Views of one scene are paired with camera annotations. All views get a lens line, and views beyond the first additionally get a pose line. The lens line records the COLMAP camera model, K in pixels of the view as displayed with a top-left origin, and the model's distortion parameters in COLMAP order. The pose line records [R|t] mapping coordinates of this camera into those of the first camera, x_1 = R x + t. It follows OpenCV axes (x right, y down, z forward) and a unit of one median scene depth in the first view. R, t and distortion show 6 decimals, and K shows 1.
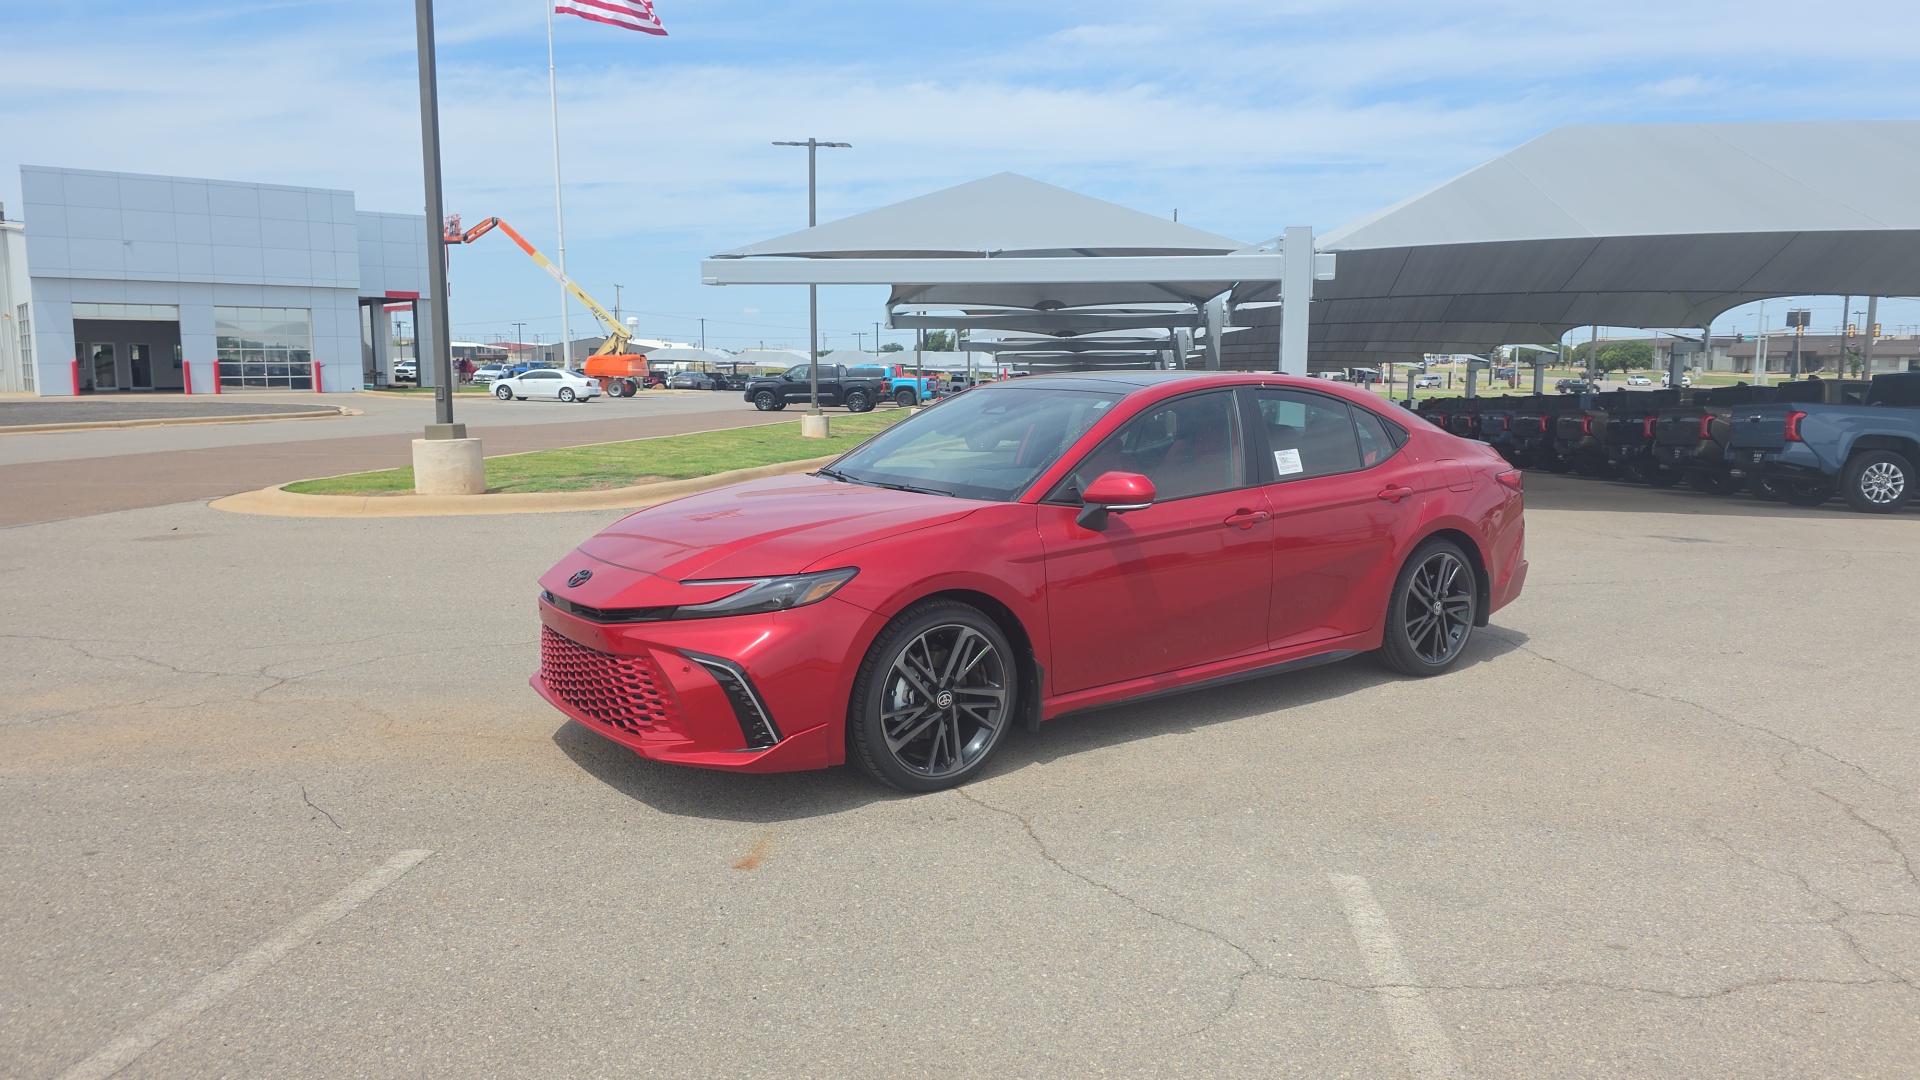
lens RADIAL K [[1261.3, 0, 960.1], [0, 1261.3, 523.8], [0, 0, 1]] dist [0.011088, -0.000072]
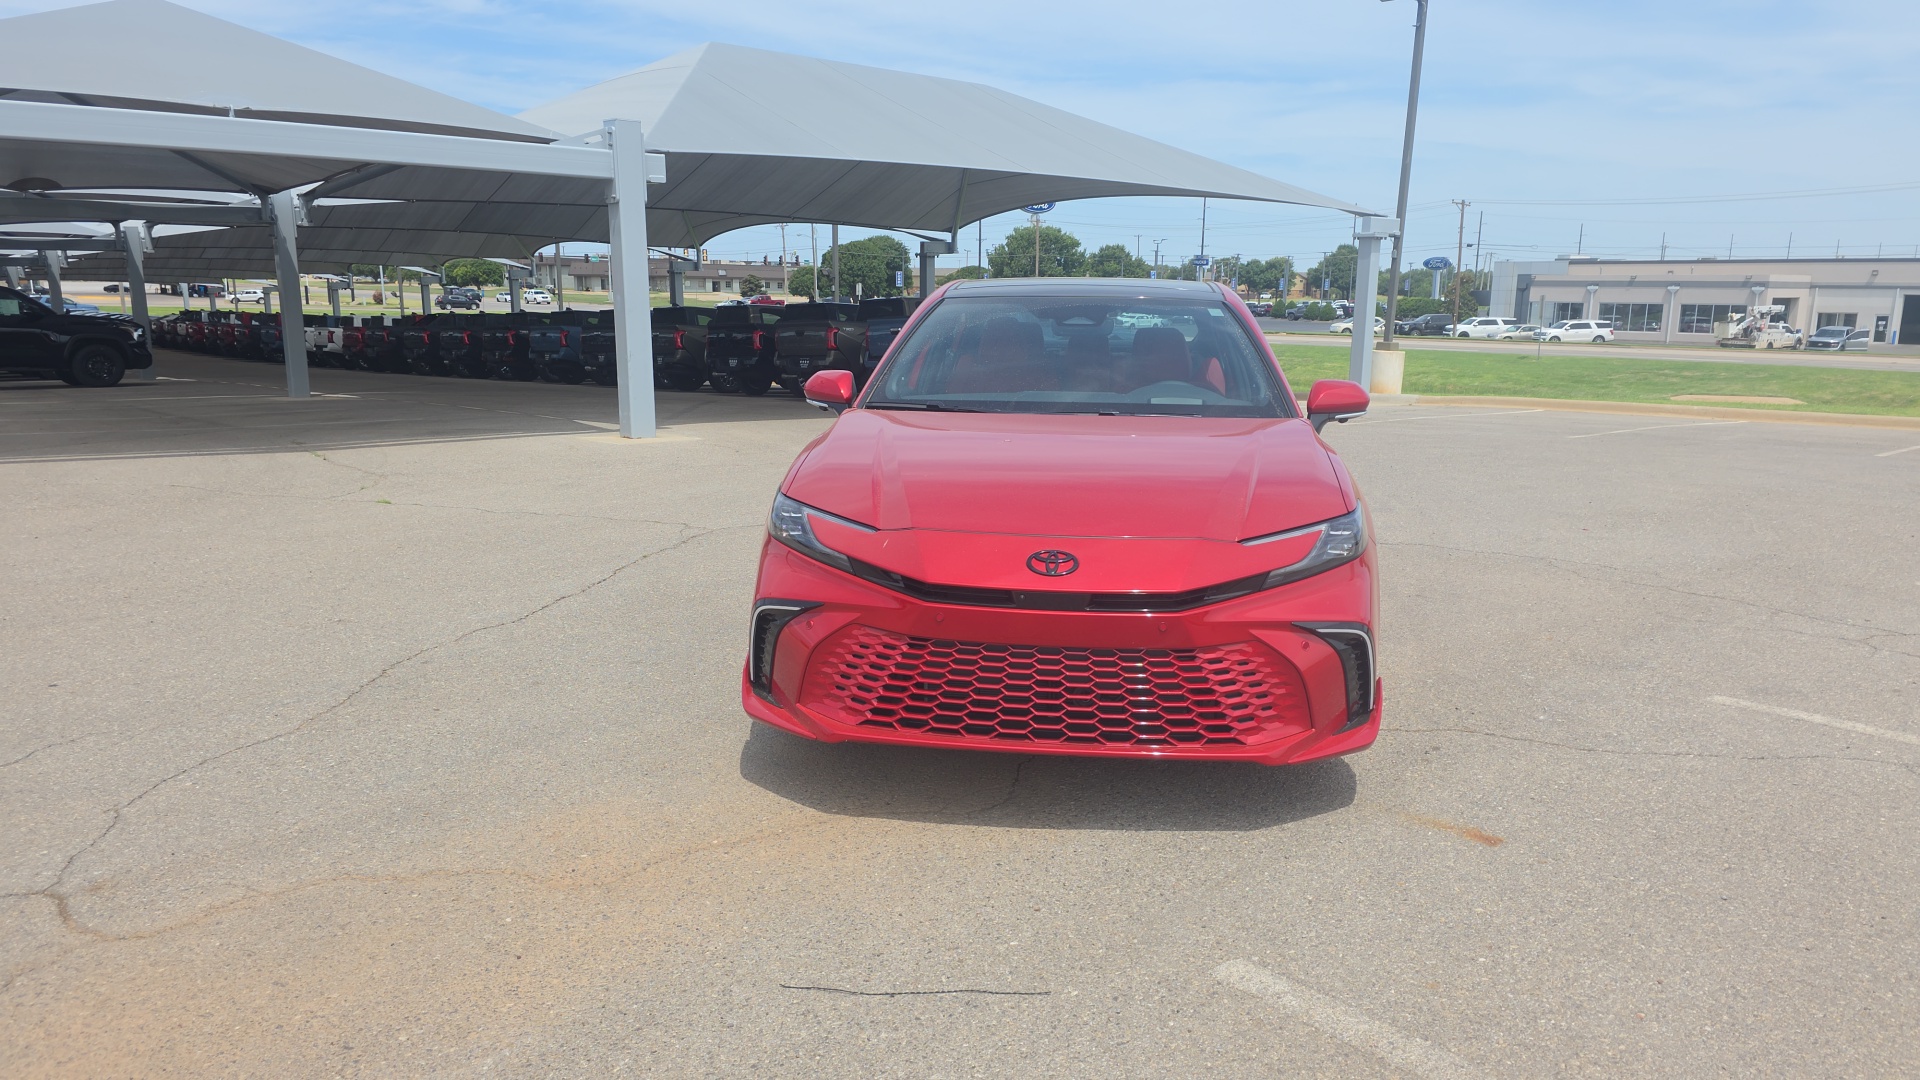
lens RADIAL K [[1299.5, 0, 964.5], [0, 1299.5, 558.4], [0, 0, 1]] dist [0.047508, -0.042009]
pose [[0.676576, -0.140430, 0.722859, -0.226086], [0.078575, 0.989811, 0.118747, -0.013229], [-0.732169, -0.023543, 0.680716, 0.139187]]
